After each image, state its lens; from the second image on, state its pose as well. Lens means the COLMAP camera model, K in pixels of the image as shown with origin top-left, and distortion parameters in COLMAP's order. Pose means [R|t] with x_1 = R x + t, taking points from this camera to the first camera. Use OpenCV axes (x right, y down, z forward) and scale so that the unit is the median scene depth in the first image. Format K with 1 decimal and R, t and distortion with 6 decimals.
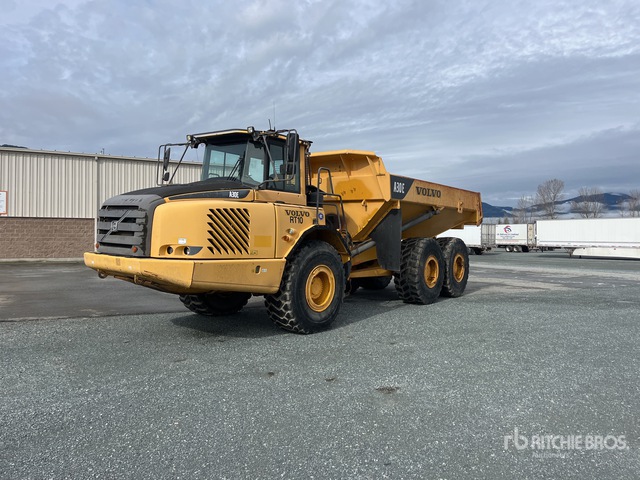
lens RADIAL K [[440.4, 0, 320.0], [0, 440.4, 240.0], [0, 0, 1]] dist [0.004499, 0.001941]
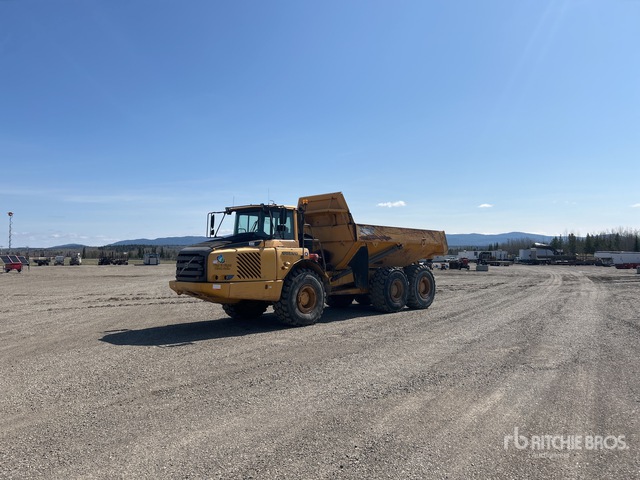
lens RADIAL K [[440.4, 0, 320.0], [0, 440.4, 240.0], [0, 0, 1]] dist [0.004499, 0.001941]
pose [[0.995892, -0.043611, -0.079353, 0.201745], [0.038756, 0.997340, -0.061727, -0.002691], [0.081834, 0.058398, 0.994934, -0.675129]]
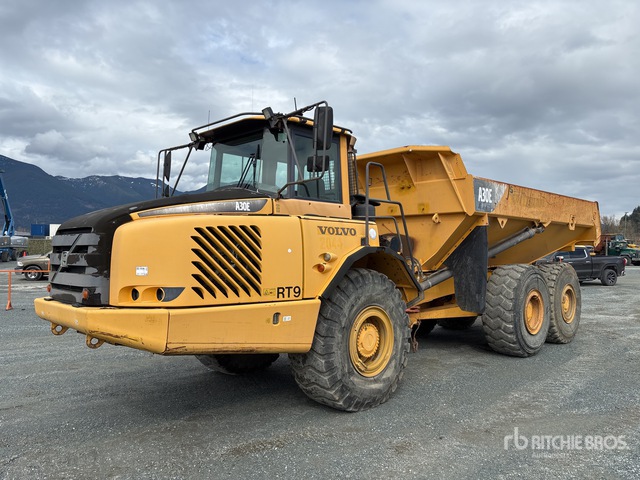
lens RADIAL K [[440.4, 0, 320.0], [0, 440.4, 240.0], [0, 0, 1]] dist [0.004499, 0.001941]
pose [[0.991836, -0.036366, -0.122228, 0.005131], [0.030126, 0.998165, -0.052524, -0.011875], [0.123914, 0.048413, 0.991111, 0.339294]]
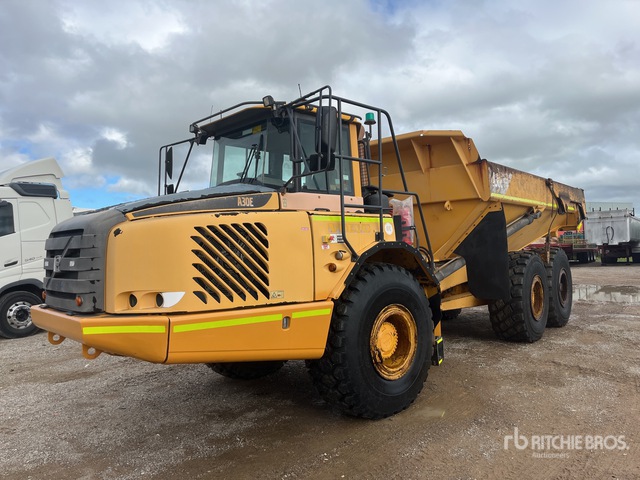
lens RADIAL K [[440.4, 0, 320.0], [0, 440.4, 240.0], [0, 0, 1]] dist [0.004499, 0.001941]
pose [[0.987144, -0.062632, -0.147052, -0.001212], [0.056796, 0.997435, -0.043559, -0.015526], [0.149403, 0.034647, 0.988169, 0.387570]]
